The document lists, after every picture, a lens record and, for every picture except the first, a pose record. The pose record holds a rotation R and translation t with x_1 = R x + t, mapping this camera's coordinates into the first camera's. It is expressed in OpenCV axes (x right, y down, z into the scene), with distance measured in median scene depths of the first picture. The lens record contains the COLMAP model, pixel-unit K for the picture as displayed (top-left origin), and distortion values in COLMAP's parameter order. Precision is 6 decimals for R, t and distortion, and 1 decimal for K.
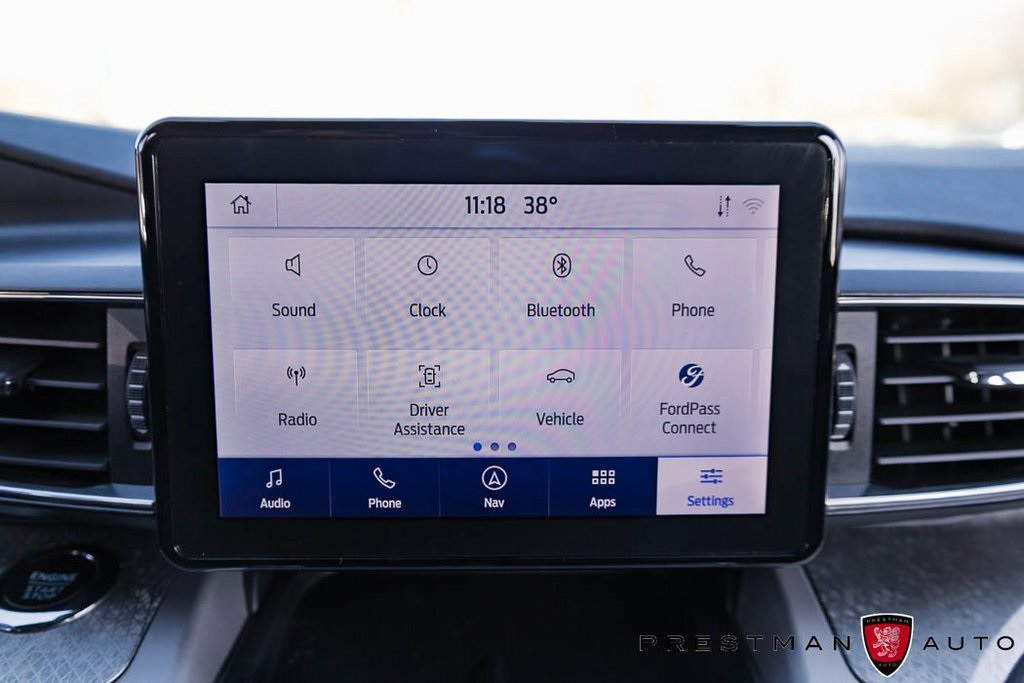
lens RADIAL K [[790.0, 0, 509.3], [0, 790.0, 341.9], [0, 0, 1]] dist [-0.043197, 0.018904]
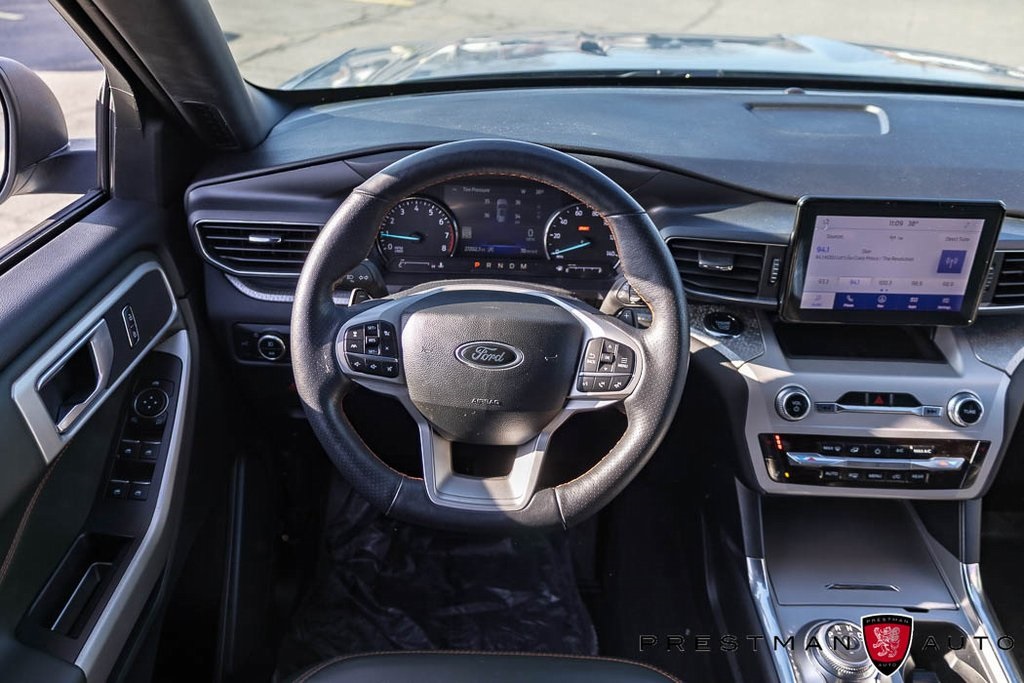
lens RADIAL K [[849.3, 0, 503.9], [0, 849.3, 342.0], [0, 0, 1]] dist [0.002169, 0.006585]
pose [[0.999568, 0.028653, -0.006492, -1.562731], [-0.025080, 0.947298, 0.319371, -0.756115], [0.015300, -0.319070, 0.947608, -2.475582]]
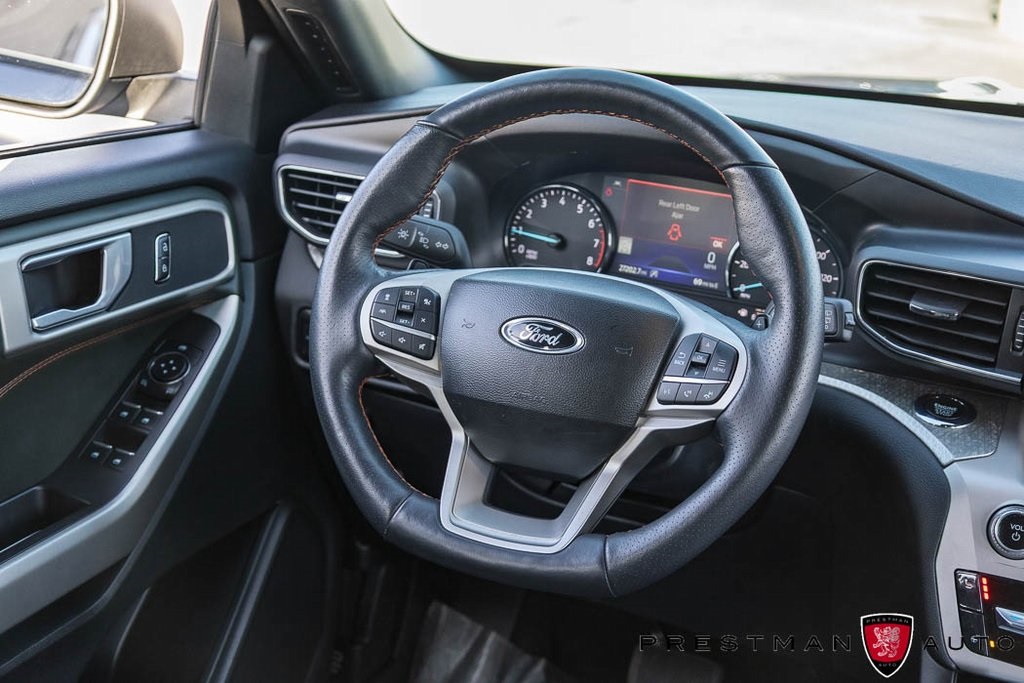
lens RADIAL K [[1400.8, 0, 518.8], [0, 1400.8, 358.6], [0, 0, 1]] dist [-0.020824, 0.000000]
pose [[0.919691, 0.184924, -0.346369, -0.394687], [-0.145532, 0.979861, 0.136718, -0.182228], [0.364676, -0.075330, 0.928082, -3.088966]]
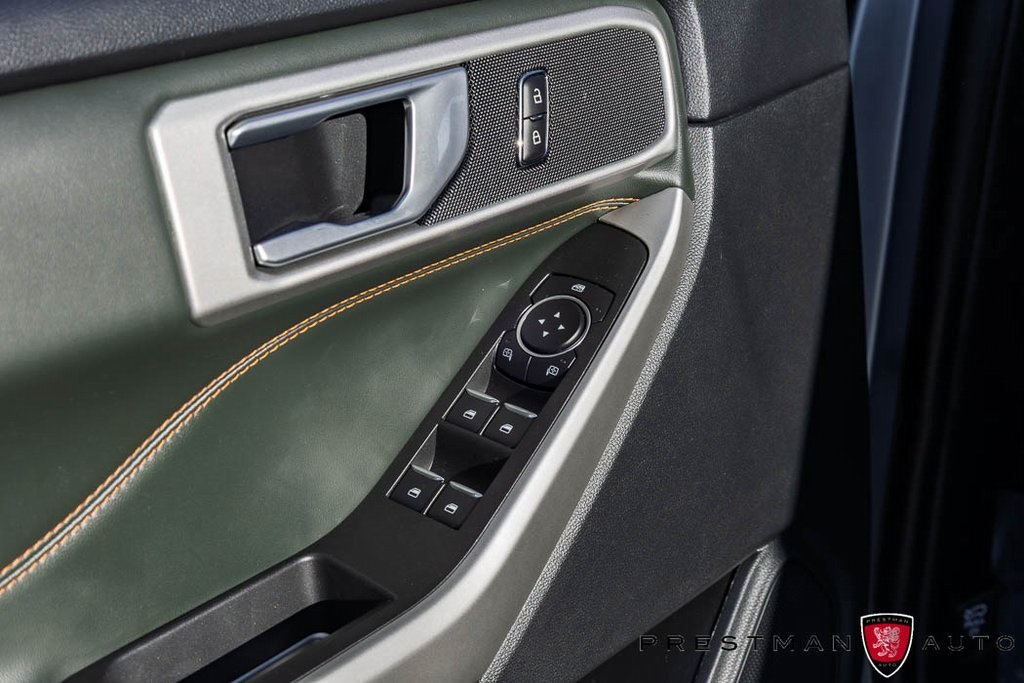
lens RADIAL K [[1400.8, 0, 515.1], [0, 1400.8, 341.3], [0, 0, 1]] dist [-0.020824, 0.000000]
pose [[0.751878, 0.217716, -0.622317, -1.544112], [-0.082275, 0.967509, 0.239076, 0.083267], [0.654148, -0.128555, 0.745361, -1.133487]]
